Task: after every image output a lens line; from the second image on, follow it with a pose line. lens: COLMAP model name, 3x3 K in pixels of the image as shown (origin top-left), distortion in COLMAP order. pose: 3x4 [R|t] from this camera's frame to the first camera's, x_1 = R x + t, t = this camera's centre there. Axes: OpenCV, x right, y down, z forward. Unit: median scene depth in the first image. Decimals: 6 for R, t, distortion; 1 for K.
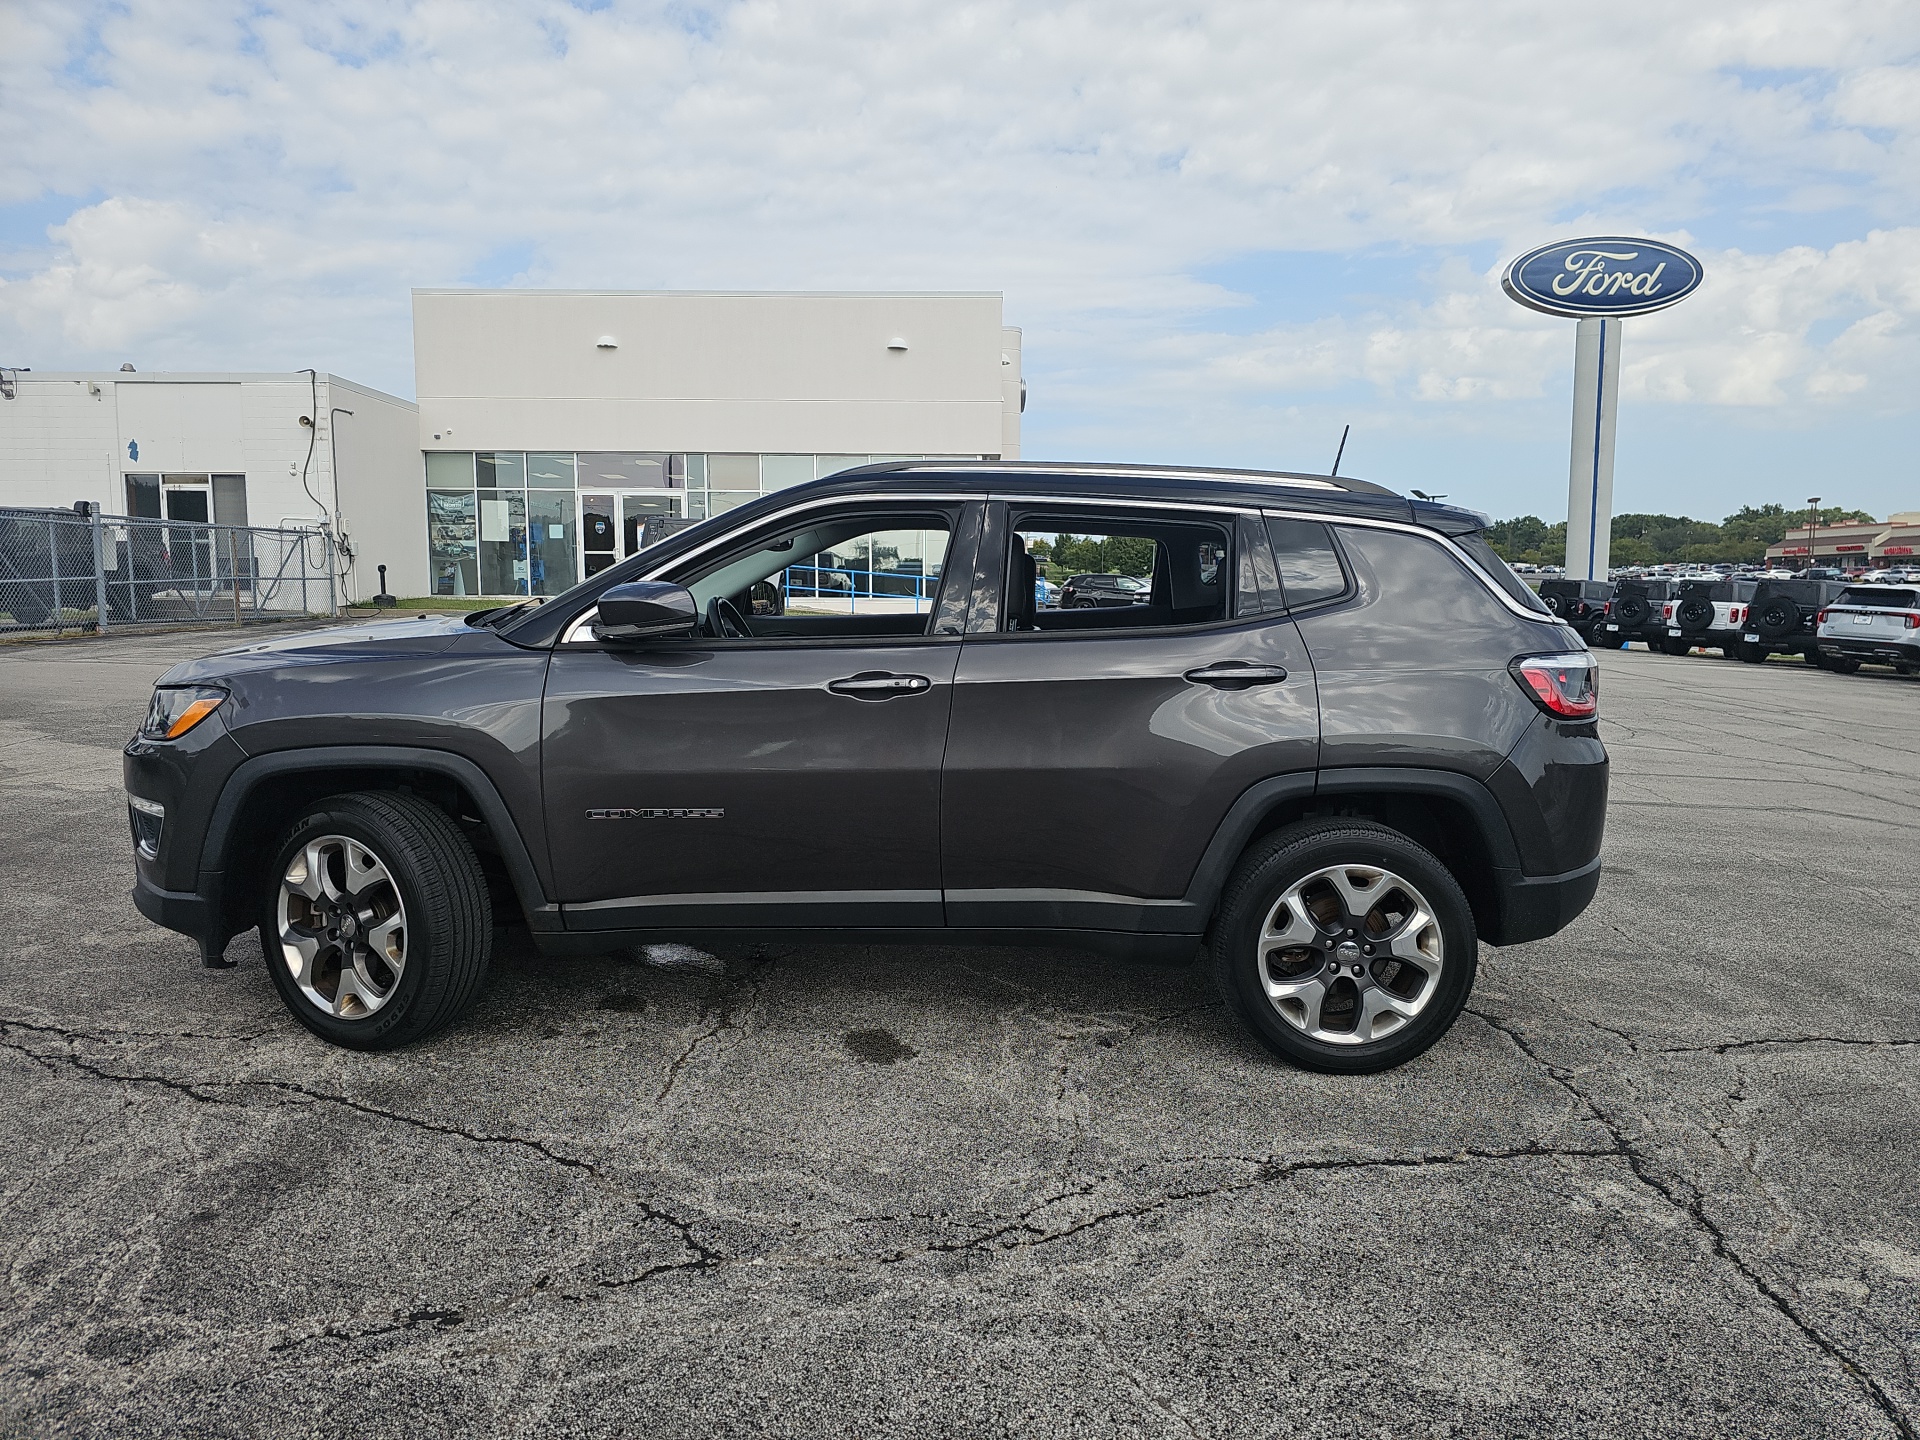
lens RADIAL K [[1265.7, 0, 969.5], [0, 1265.7, 732.6], [0, 0, 1]] dist [0.053193, -0.051912]
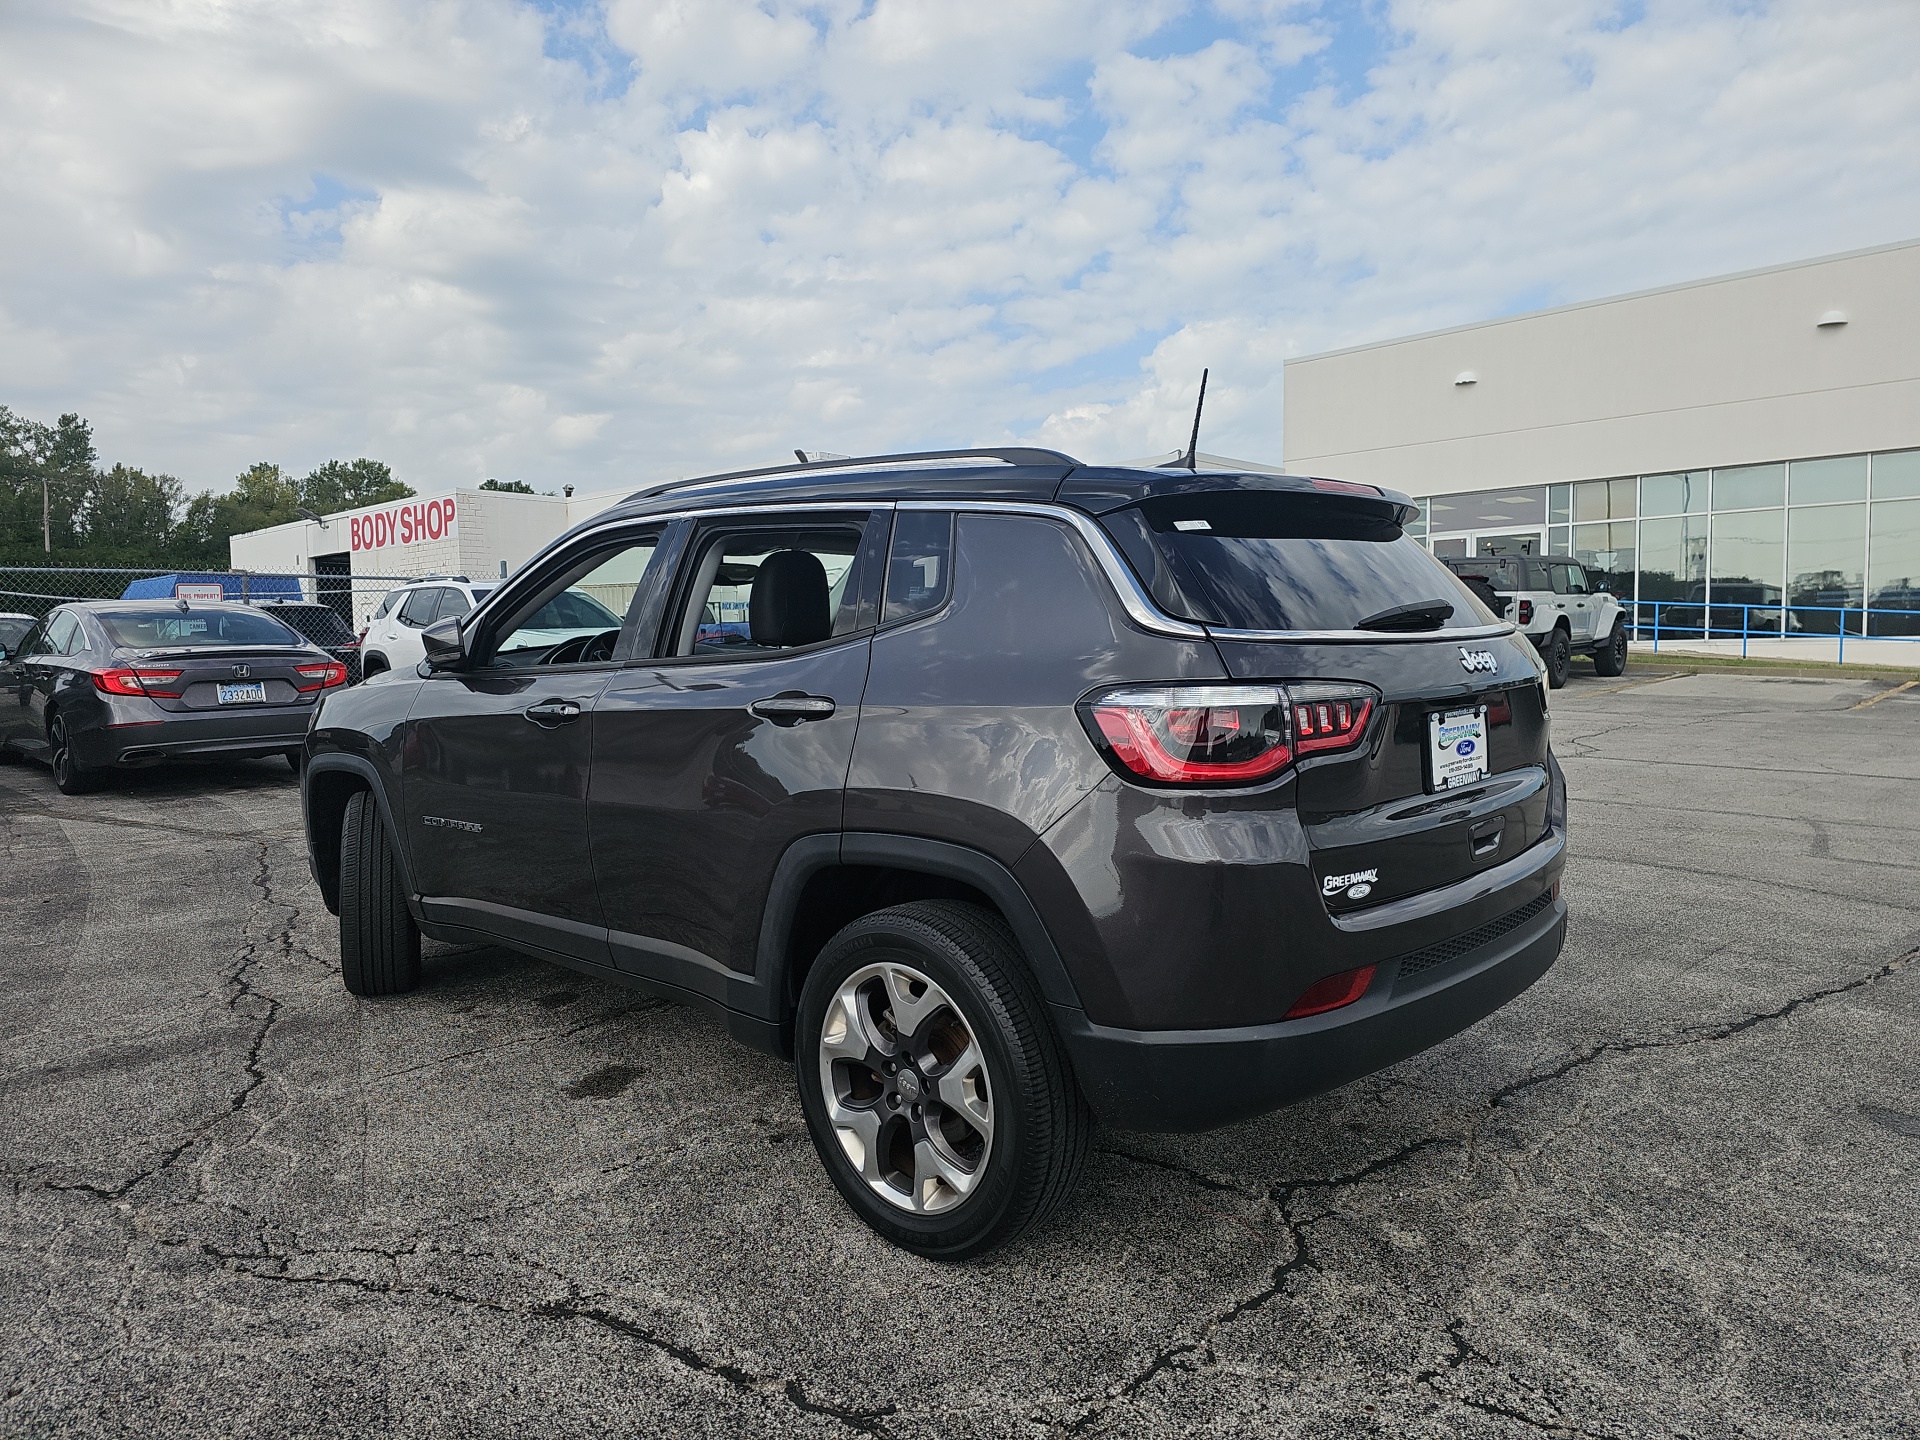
lens RADIAL K [[1265.7, 0, 960.3], [0, 1265.7, 730.3], [0, 0, 1]] dist [0.053193, -0.051912]
pose [[0.727512, 0.026058, -0.685600, 0.790213], [-0.055798, 0.998215, -0.021270, -0.018173], [0.683822, 0.053729, 0.727668, 0.451513]]
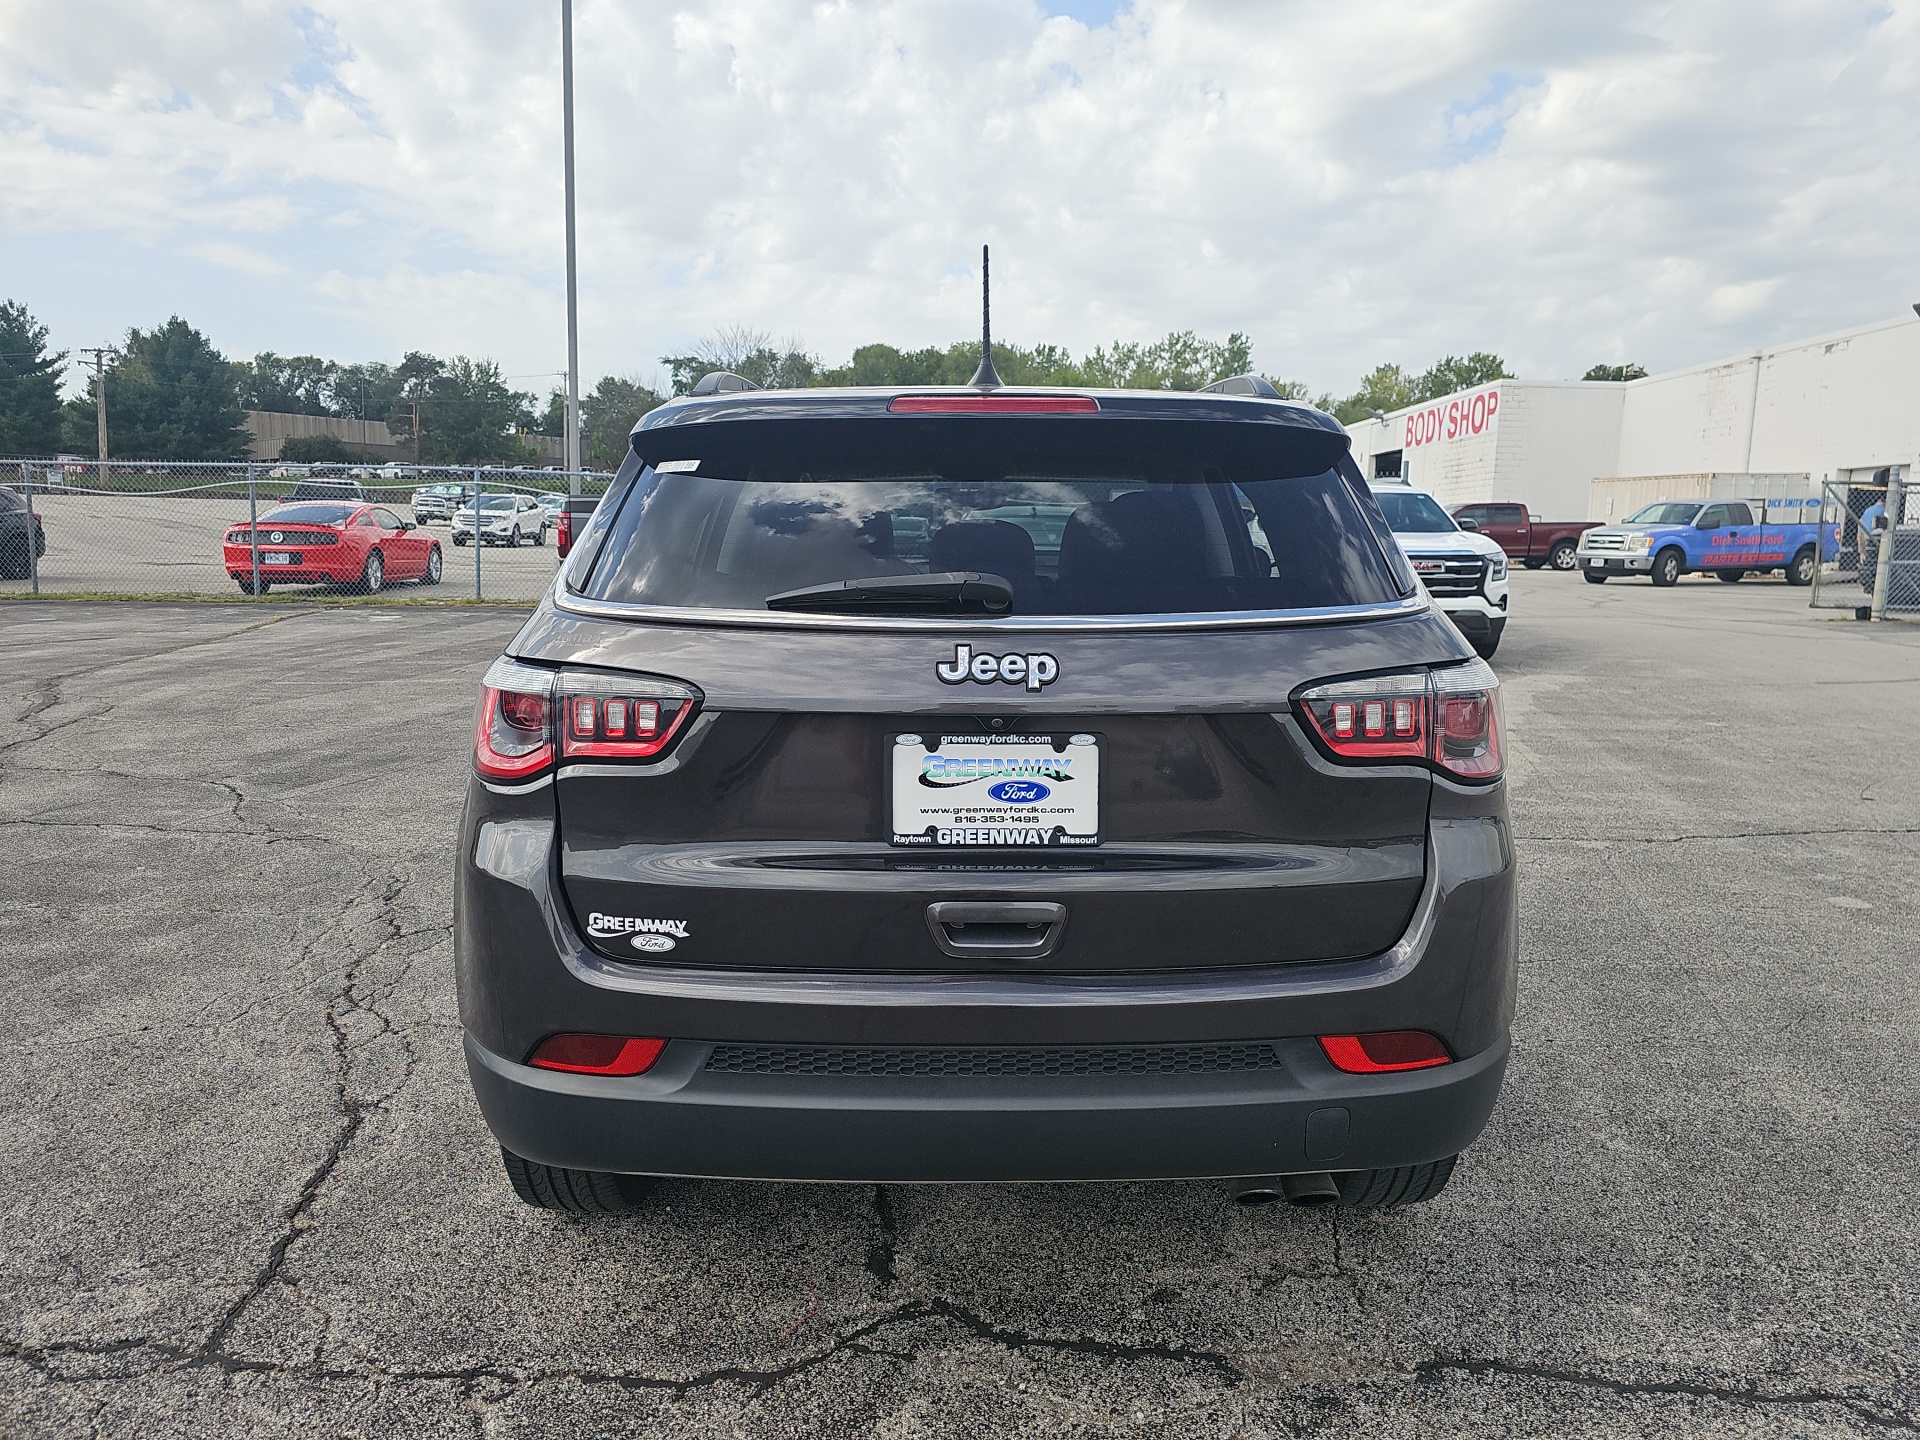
lens RADIAL K [[1265.7, 0, 969.3], [0, 1265.7, 726.3], [0, 0, 1]] dist [0.053193, -0.051912]
pose [[0.006777, 0.139199, -0.990241, 0.978898], [-0.134452, 0.981399, 0.137036, -0.128741], [0.990897, 0.132211, 0.025367, 1.147075]]
